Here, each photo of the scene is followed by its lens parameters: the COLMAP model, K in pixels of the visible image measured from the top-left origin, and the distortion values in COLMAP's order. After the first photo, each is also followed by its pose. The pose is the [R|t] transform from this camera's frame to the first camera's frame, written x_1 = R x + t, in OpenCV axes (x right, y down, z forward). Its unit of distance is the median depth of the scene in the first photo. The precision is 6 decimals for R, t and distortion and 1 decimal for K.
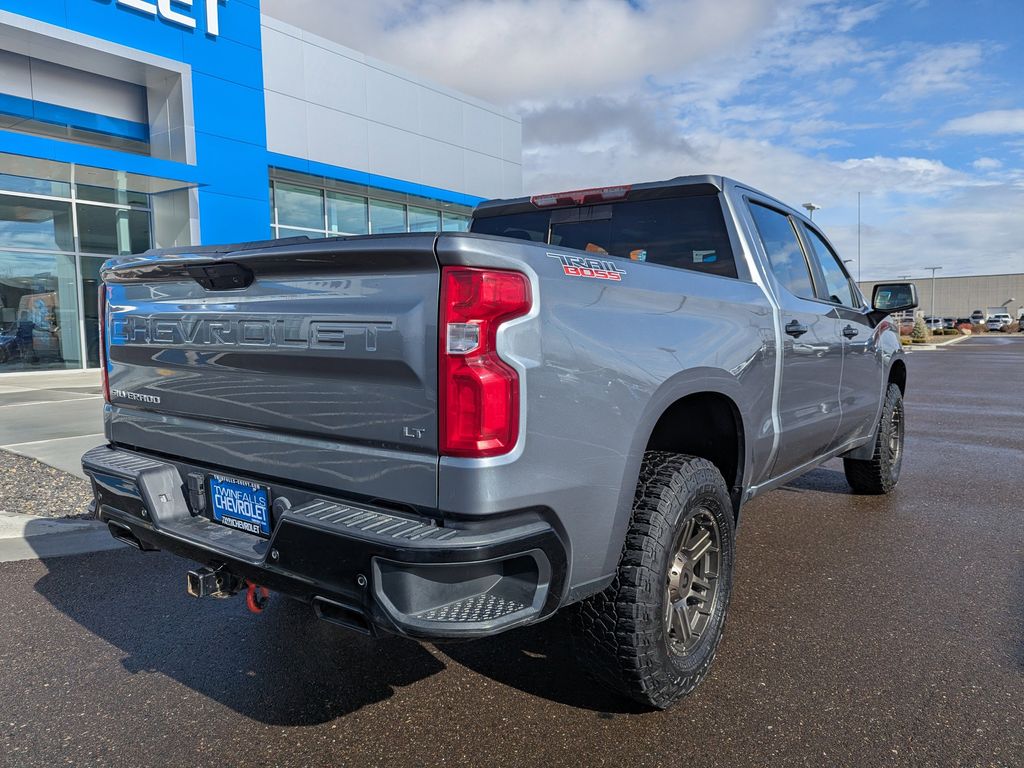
lens RADIAL K [[722.4, 0, 499.3], [0, 722.4, 380.7], [0, 0, 1]] dist [0.053734, -0.047440]
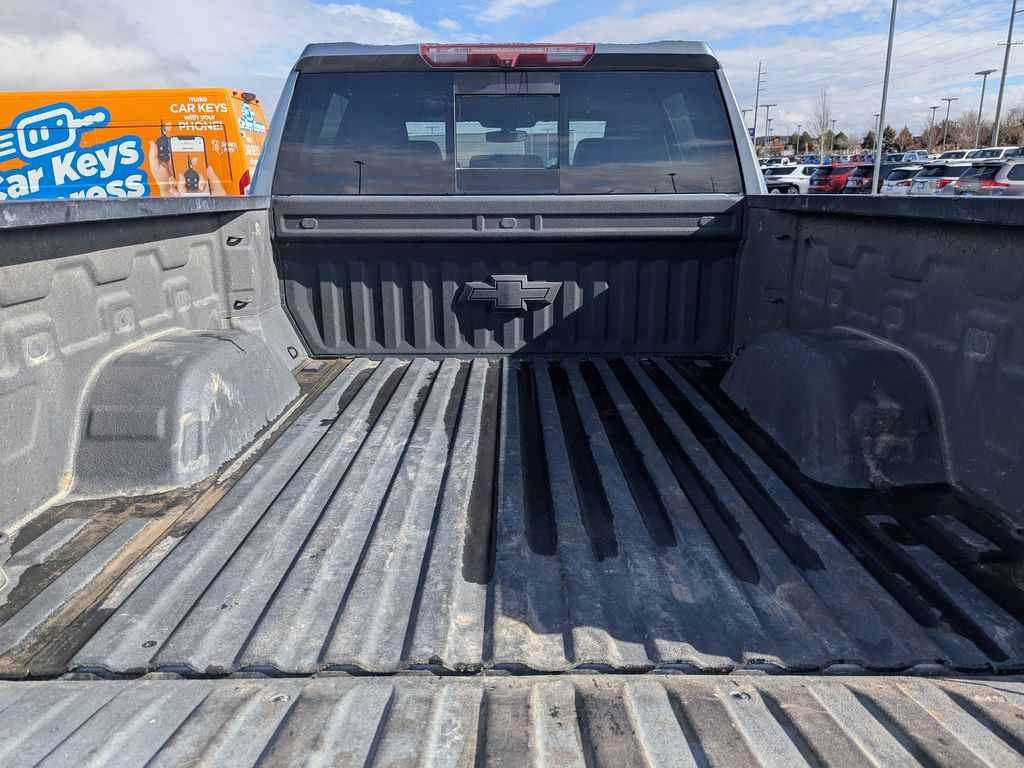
lens RADIAL K [[735.0, 0, 513.2], [0, 735.0, 390.8], [0, 0, 1]] dist [0.043349, -0.033544]
pose [[0.790434, -0.181689, 0.584982, -0.551548], [0.061520, 0.973716, 0.219298, -0.169669], [-0.609450, -0.137352, 0.780836, 0.703989]]
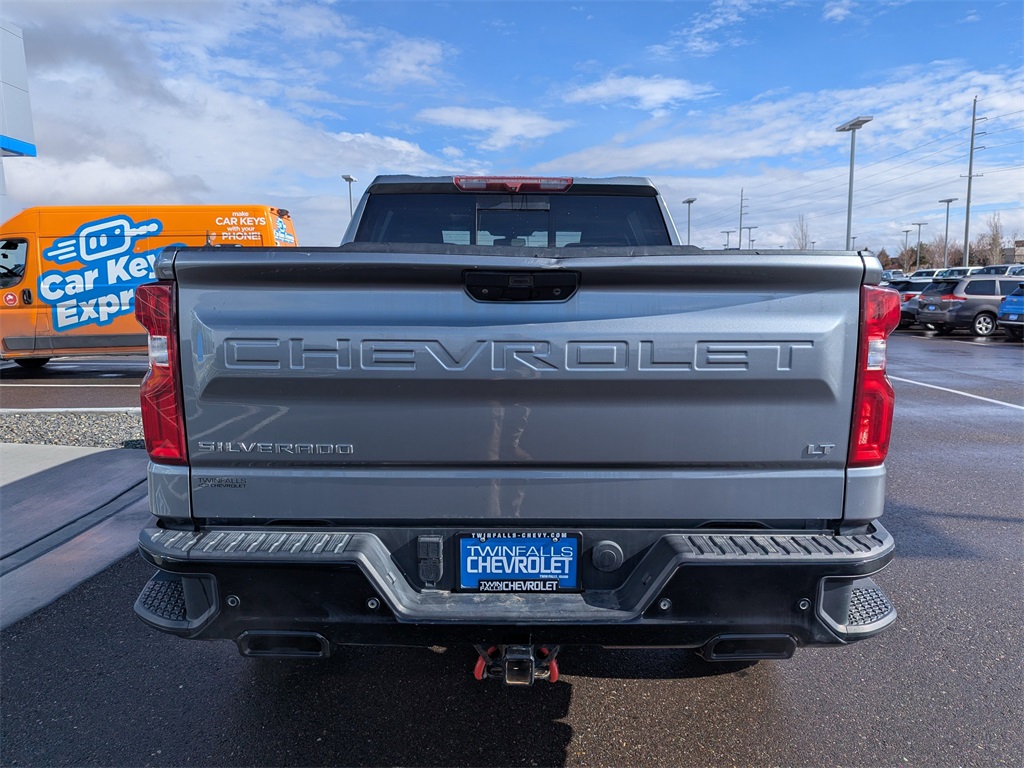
lens RADIAL K [[738.3, 0, 507.1], [0, 738.3, 382.8], [0, 0, 1]] dist [0.045246, -0.032024]
pose [[0.793363, -0.076805, 0.603884, -0.849896], [0.048140, 0.996818, 0.063536, -0.084540], [-0.606842, -0.021337, 0.794536, 0.345560]]
